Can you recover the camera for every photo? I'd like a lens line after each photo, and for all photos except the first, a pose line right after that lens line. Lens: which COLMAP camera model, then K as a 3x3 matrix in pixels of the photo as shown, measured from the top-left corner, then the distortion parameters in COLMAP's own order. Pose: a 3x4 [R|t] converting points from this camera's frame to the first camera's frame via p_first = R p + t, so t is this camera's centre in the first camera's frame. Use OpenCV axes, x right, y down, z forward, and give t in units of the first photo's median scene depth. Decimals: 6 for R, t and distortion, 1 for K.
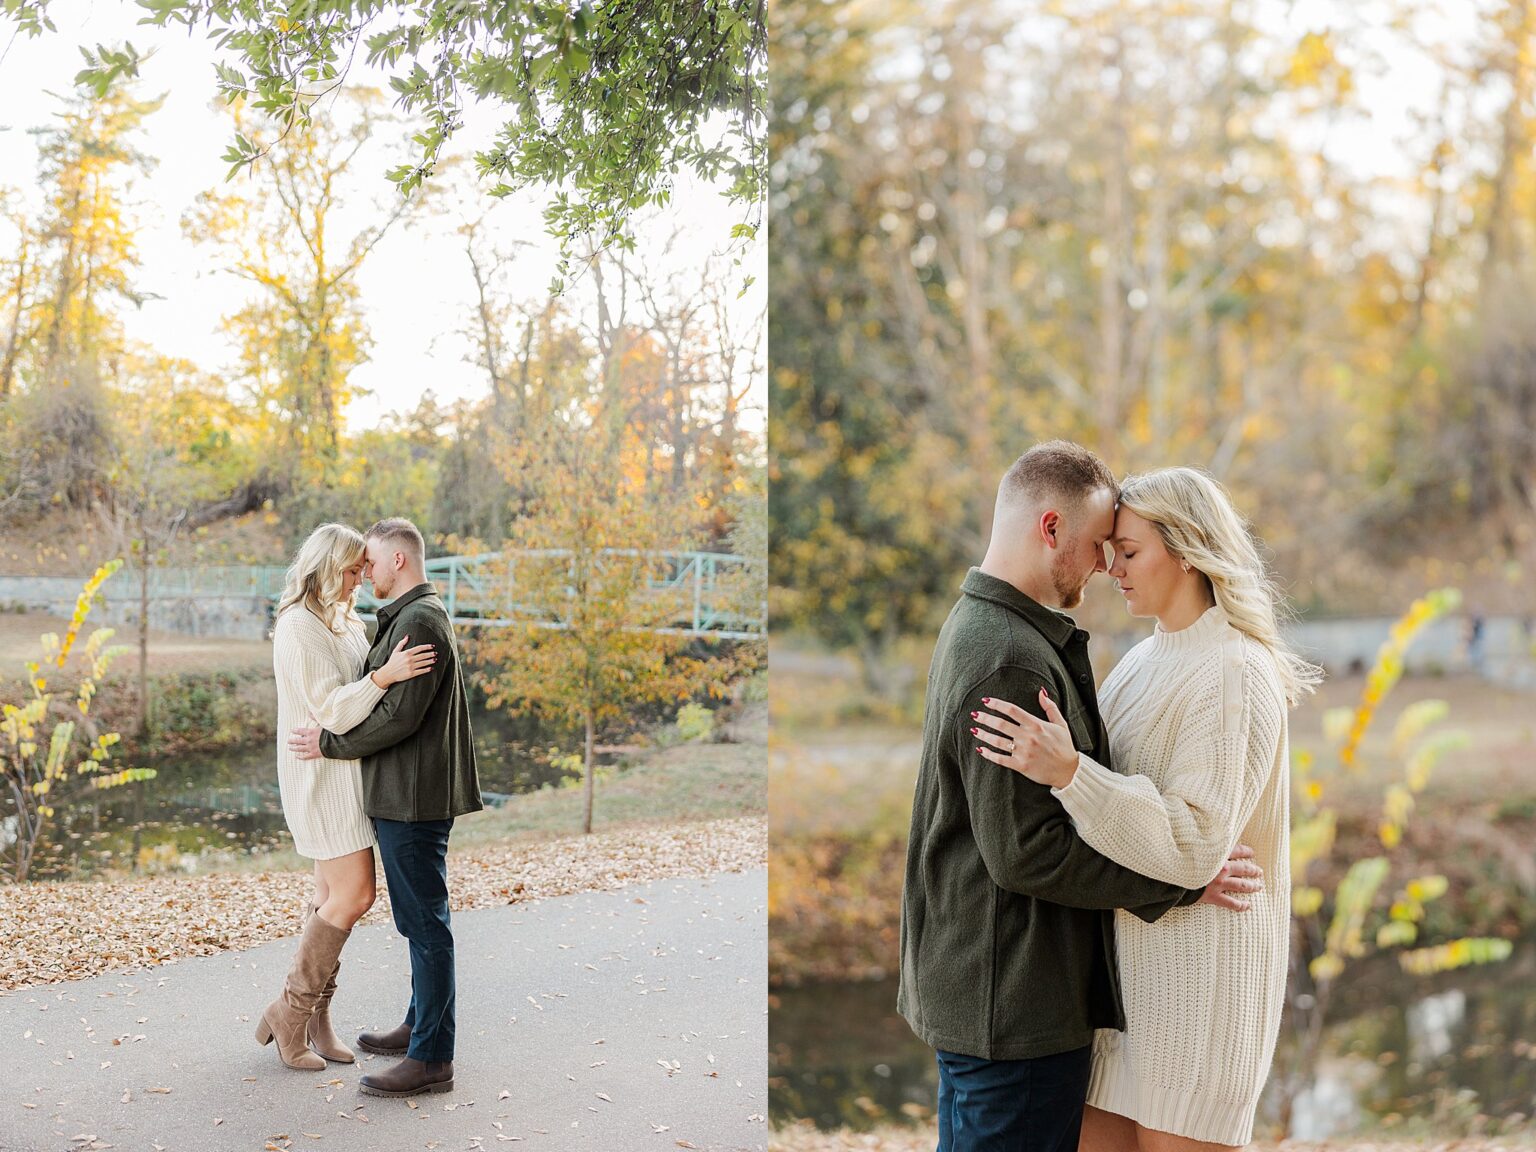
lens RADIAL K [[1791.0, 0, 768.0], [0, 1791.0, 576.0], [0, 0, 1]] dist [-0.006976, 0.003041]
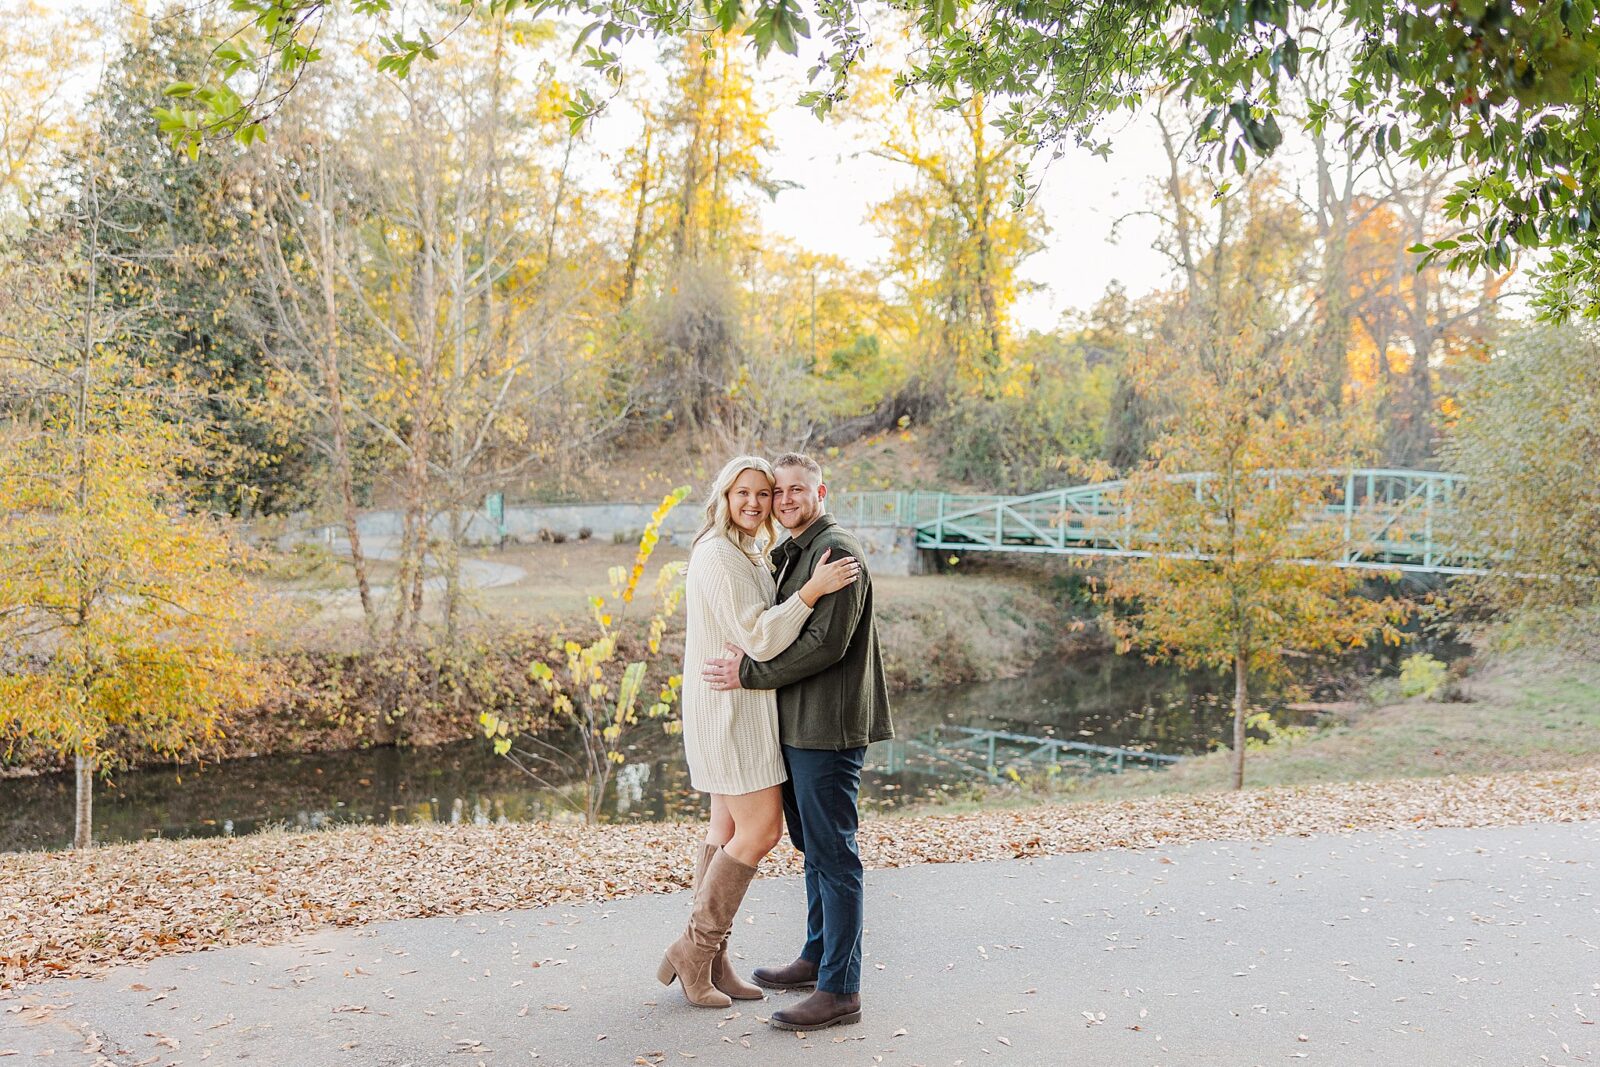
lens RADIAL K [[1823.9, 0, 800.0], [0, 1823.9, 533.5], [0, 0, 1]] dist [0.018857, 0.003092]
pose [[0.980569, -0.000425, -0.196172, -0.161474], [0.003144, 0.999903, 0.013546, 0.003185], [0.196148, -0.013900, 0.980476, 0.116679]]
